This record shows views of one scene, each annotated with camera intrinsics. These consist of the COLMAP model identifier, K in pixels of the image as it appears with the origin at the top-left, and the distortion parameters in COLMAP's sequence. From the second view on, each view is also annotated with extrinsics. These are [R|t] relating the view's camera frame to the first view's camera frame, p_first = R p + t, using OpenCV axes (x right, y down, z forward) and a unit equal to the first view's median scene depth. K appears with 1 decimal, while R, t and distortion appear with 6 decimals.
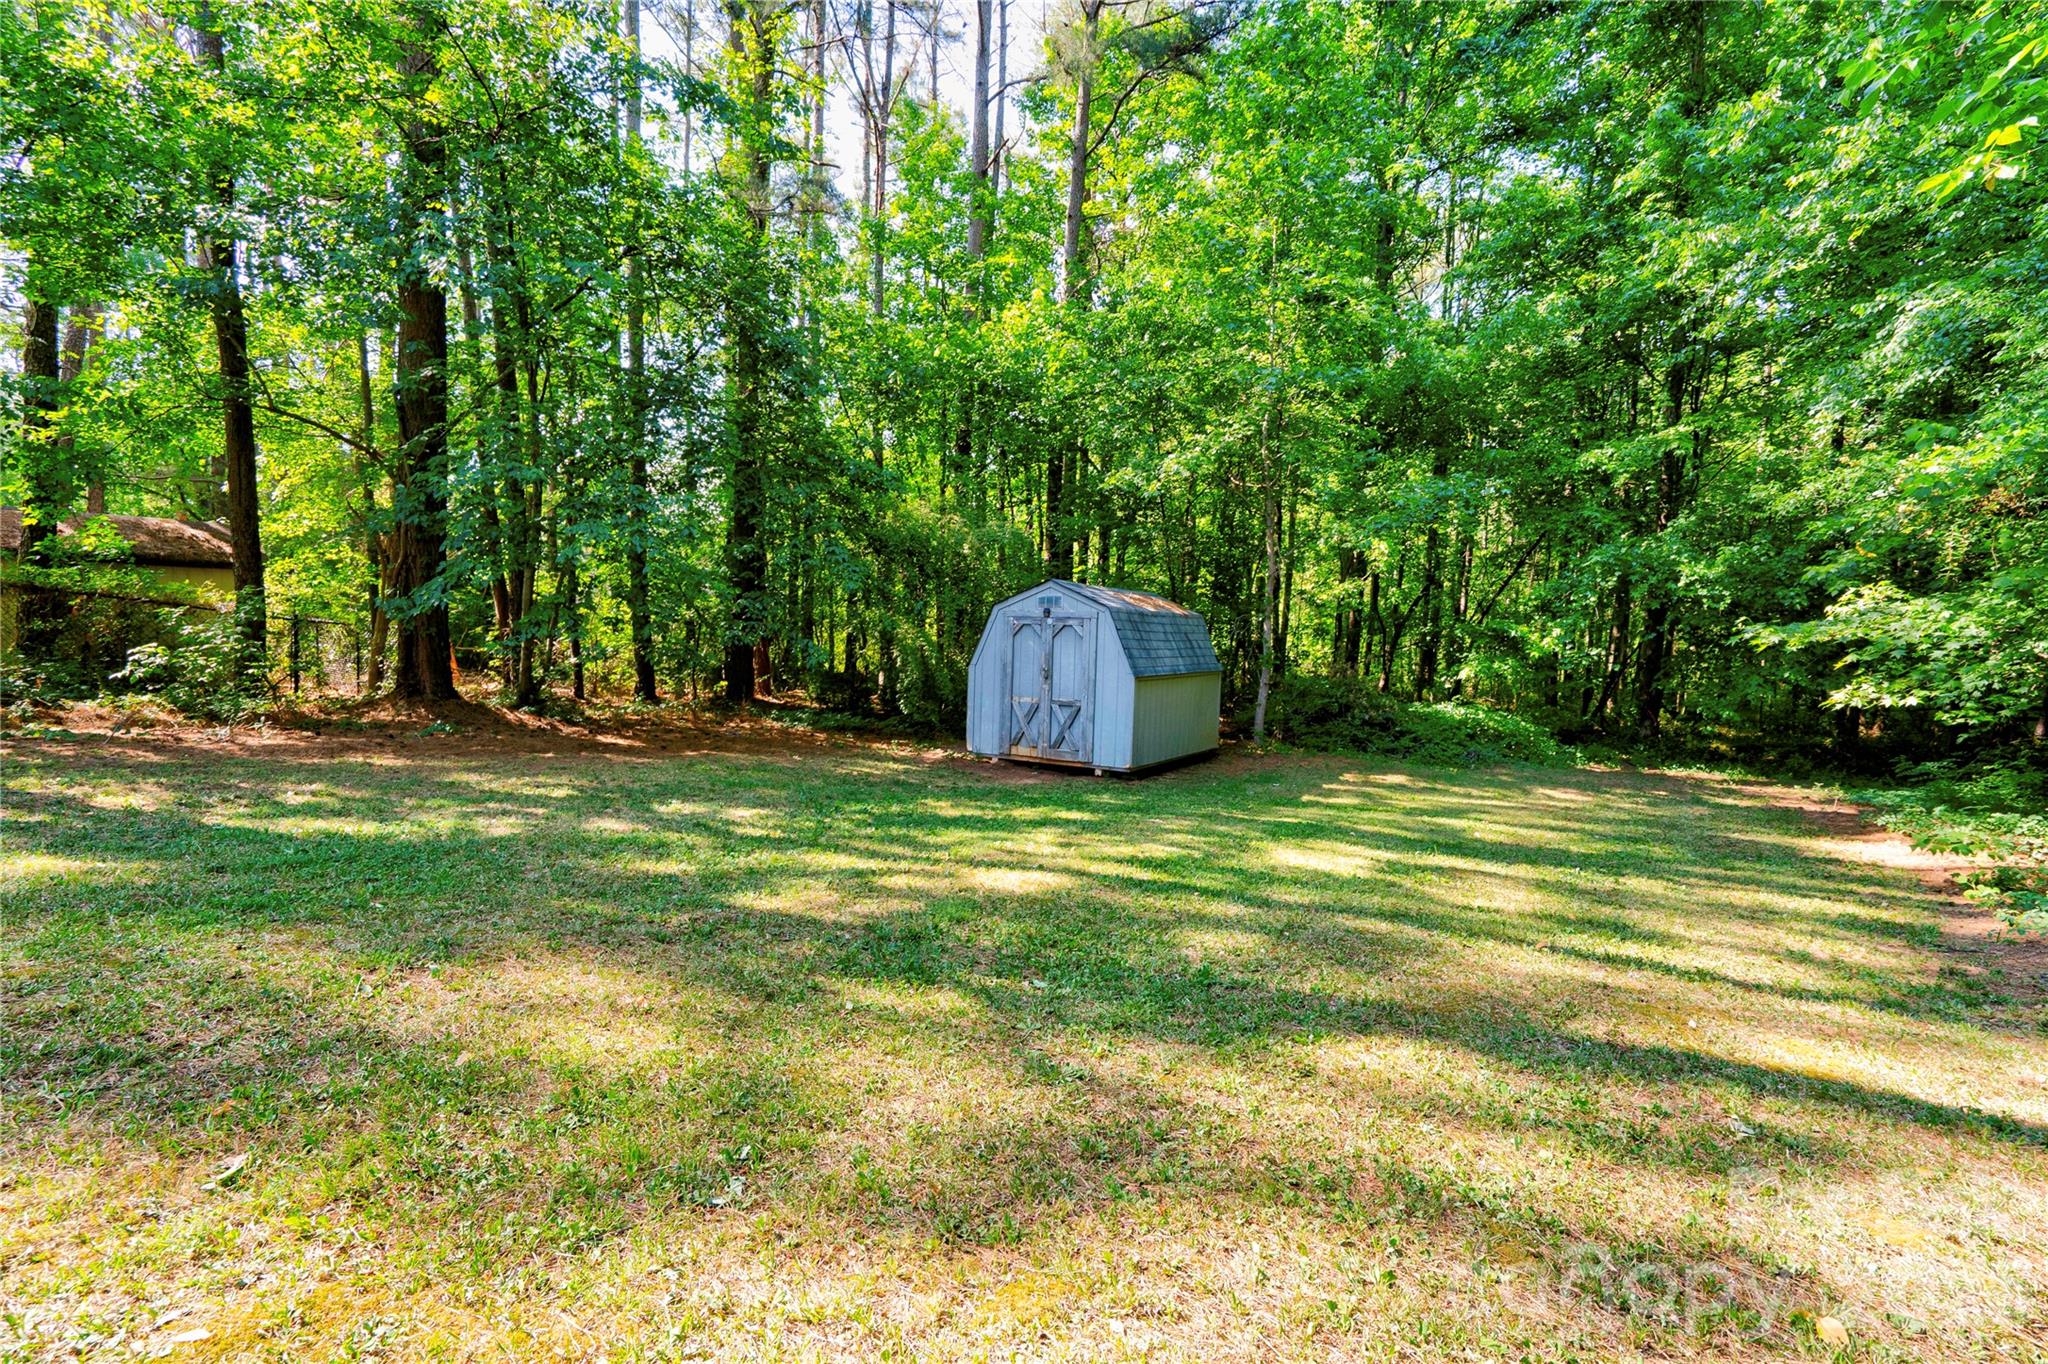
lens RADIAL K [[935.6, 0, 1010.9], [0, 935.6, 683.1], [0, 0, 1]] dist [0.001992, 0.010550]
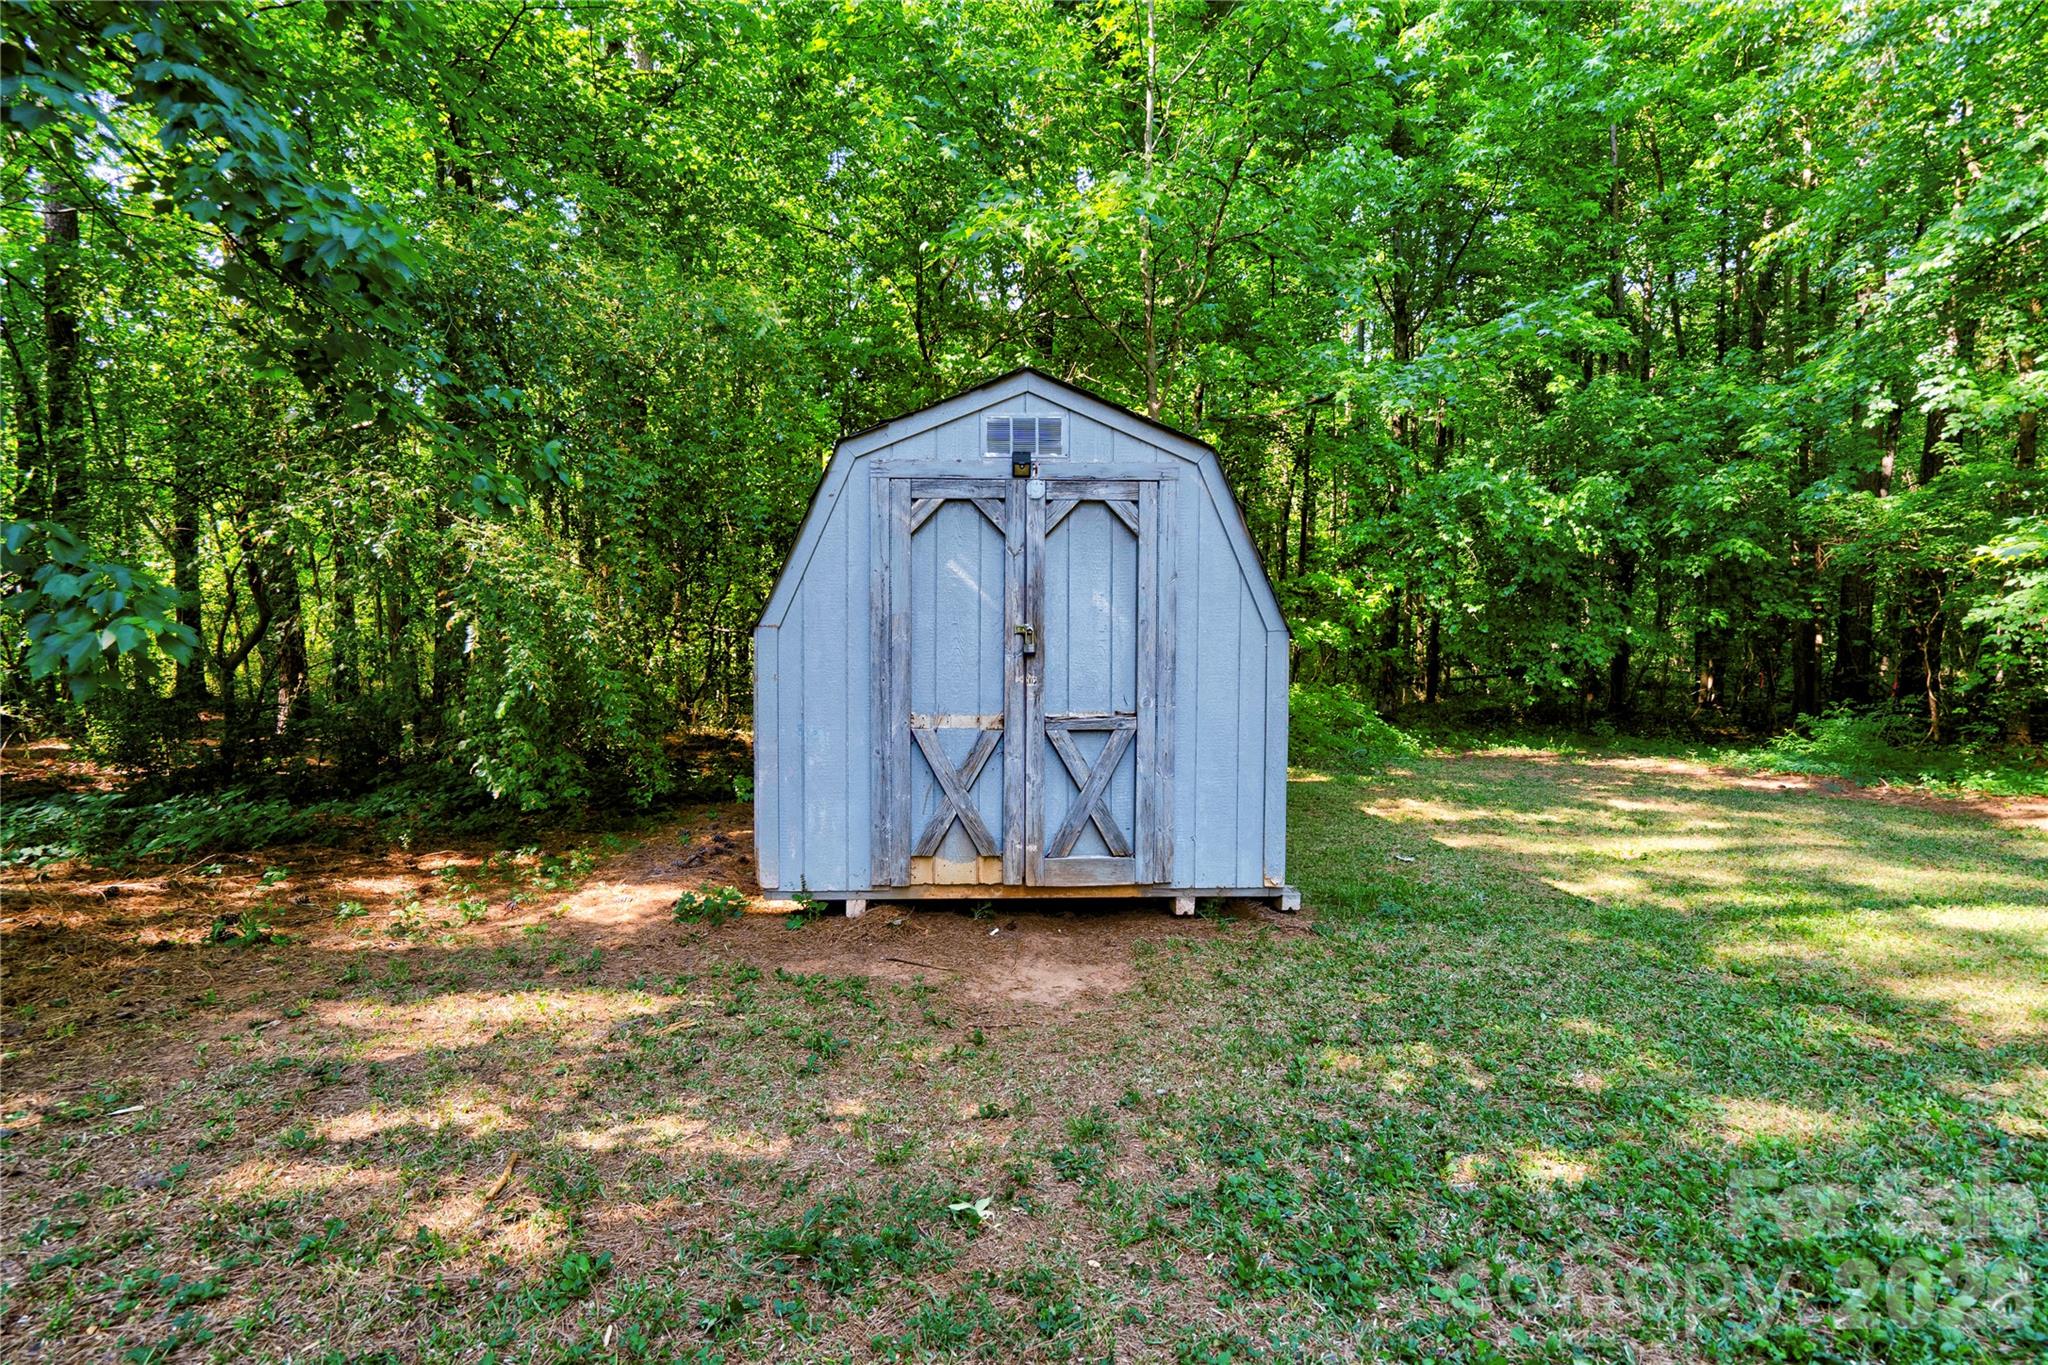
lens RADIAL K [[935.6, 0, 1010.9], [0, 935.6, 683.6], [0, 0, 1]] dist [0.001992, 0.010550]
pose [[0.846098, -0.057353, 0.529933, -0.146889], [0.052805, 0.998323, 0.023736, -0.003618], [-0.530405, 0.007900, 0.847707, 0.693560]]
